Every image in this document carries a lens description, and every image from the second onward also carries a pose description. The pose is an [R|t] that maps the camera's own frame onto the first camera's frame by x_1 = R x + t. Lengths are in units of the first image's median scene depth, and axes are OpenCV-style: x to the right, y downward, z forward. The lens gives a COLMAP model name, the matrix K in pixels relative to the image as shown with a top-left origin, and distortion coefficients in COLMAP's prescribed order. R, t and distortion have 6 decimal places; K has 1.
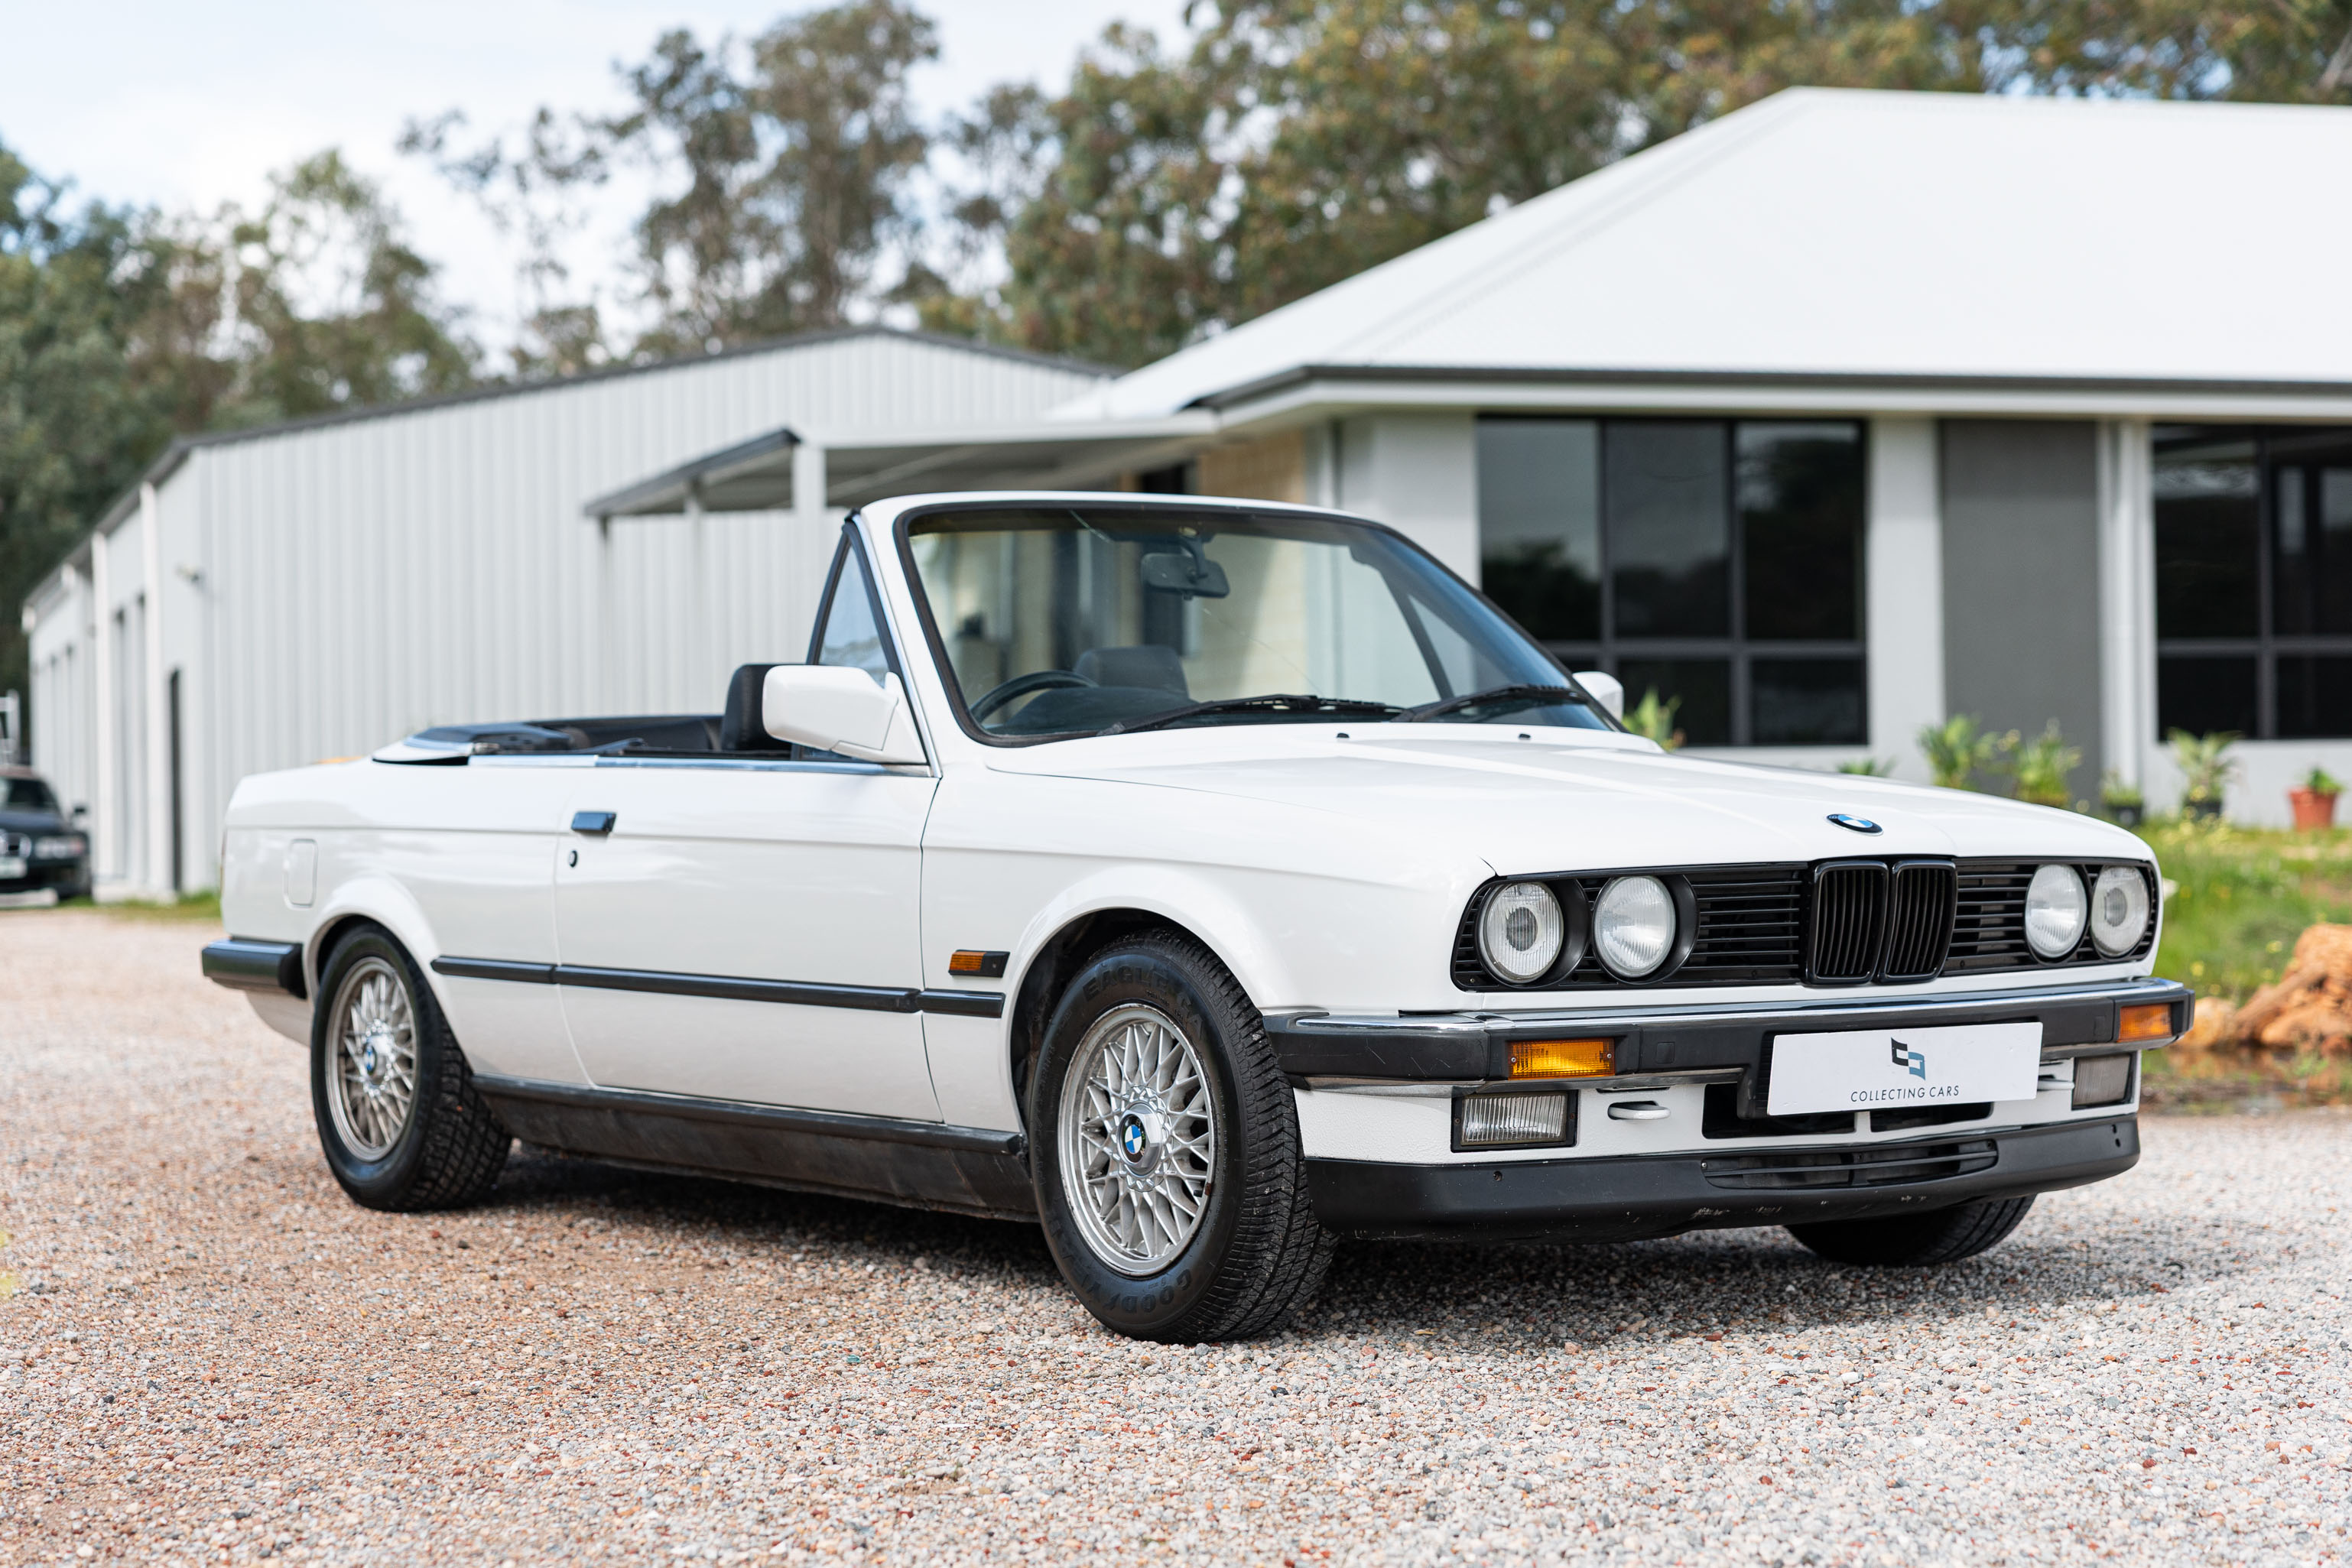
lens RADIAL K [[4657.1, 0, 1176.0], [0, 4657.1, 784.0], [0, 0, 1]] dist [0.039763, 0.051577]
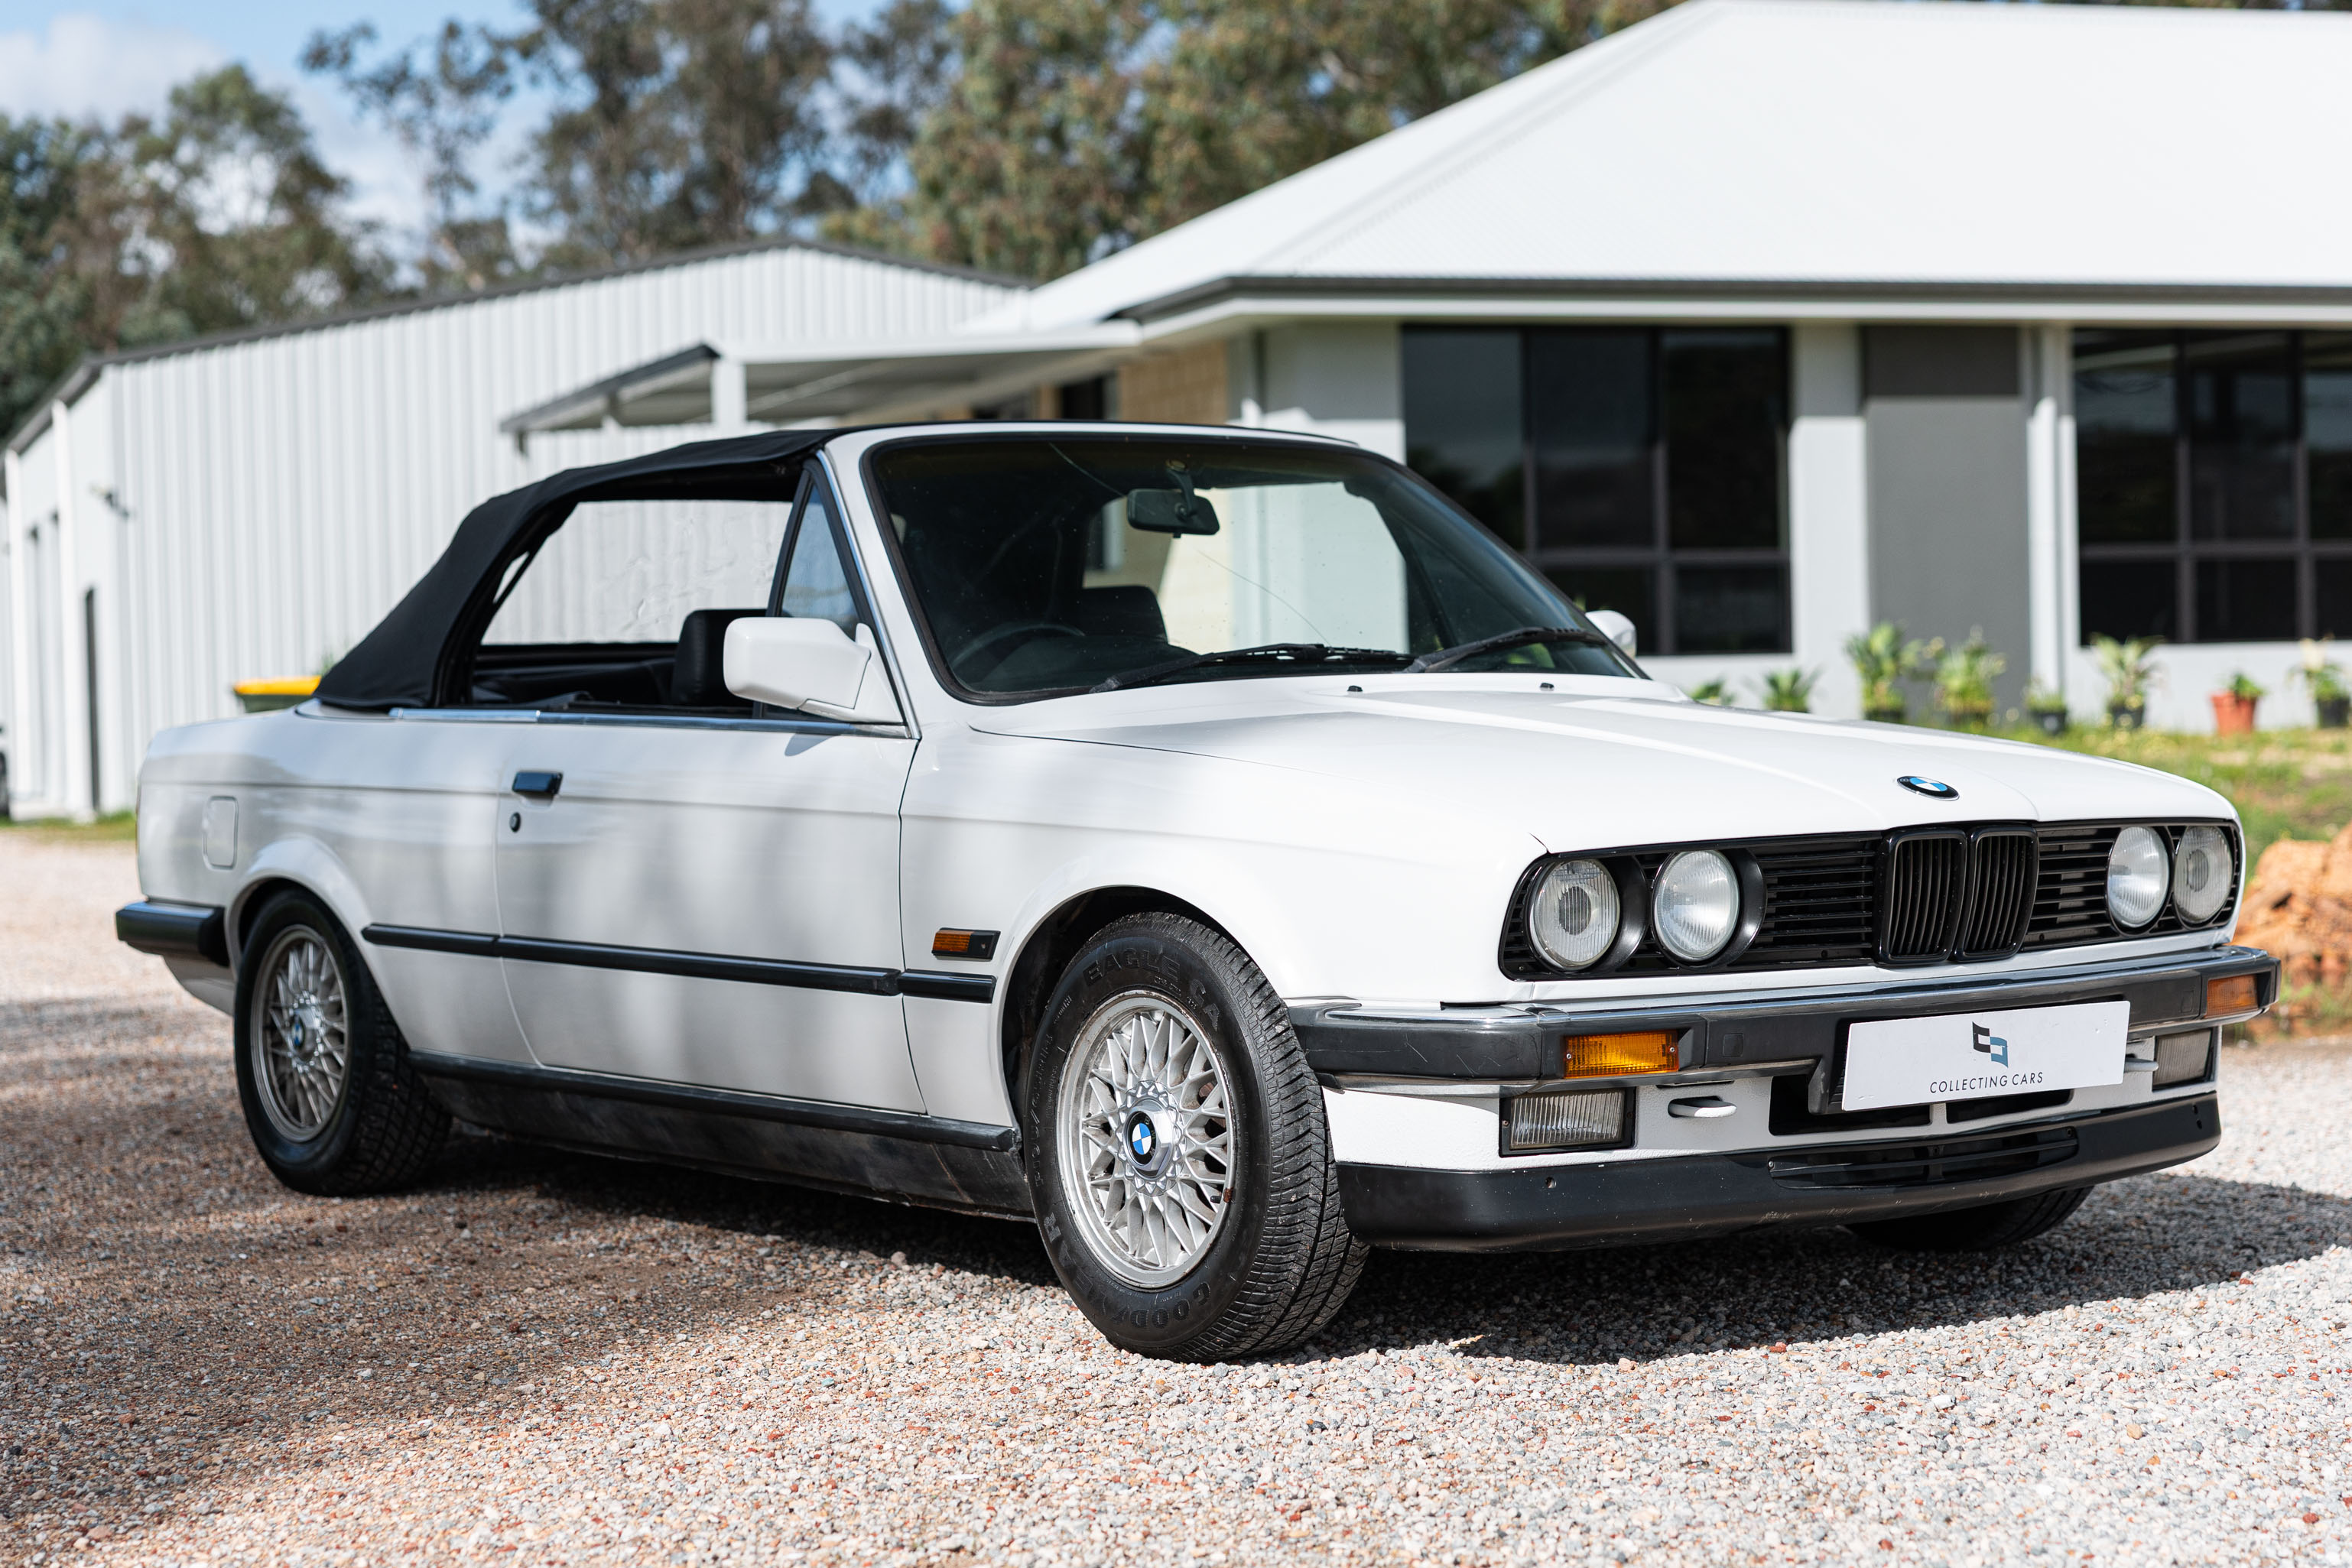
lens RADIAL K [[4505.8, 0, 1213.2], [0, 4505.8, 774.4], [0, 0, 1]] dist [0.031785, 0.005389]
pose [[0.999461, -0.009810, 0.031335, -0.021206], [0.009138, 0.999727, 0.021506, -0.013553], [-0.031538, -0.021208, 0.999278, 0.111757]]
